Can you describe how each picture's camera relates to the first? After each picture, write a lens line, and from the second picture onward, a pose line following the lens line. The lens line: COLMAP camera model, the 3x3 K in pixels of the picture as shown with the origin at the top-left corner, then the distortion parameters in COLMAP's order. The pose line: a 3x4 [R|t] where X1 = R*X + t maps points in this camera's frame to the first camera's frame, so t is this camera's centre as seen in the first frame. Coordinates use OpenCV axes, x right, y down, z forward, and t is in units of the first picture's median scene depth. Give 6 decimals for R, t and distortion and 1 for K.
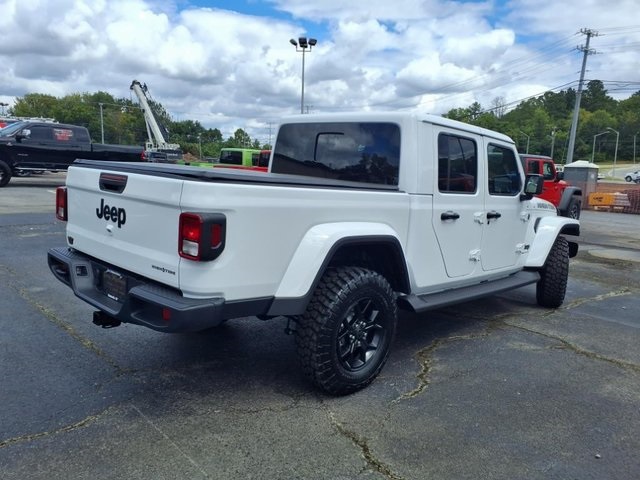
lens RADIAL K [[529.0, 0, 320.0], [0, 529.0, 240.0], [0, 0, 1]] dist [0.031069, -0.009856]
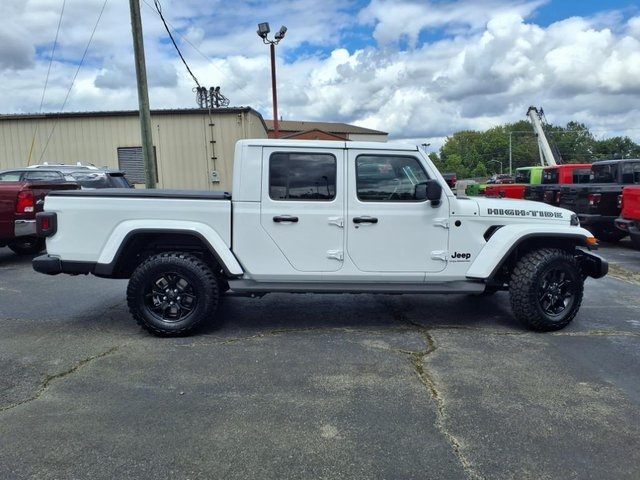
lens RADIAL K [[523.9, 0, 320.0], [0, 523.9, 240.0], [0, 0, 1]] dist [0.004221, 0.000542]
pose [[0.715546, 0.018365, -0.698324, 0.854810], [-0.050595, 0.998391, -0.025587, 0.022074], [0.696730, 0.053640, 0.715325, 0.149048]]
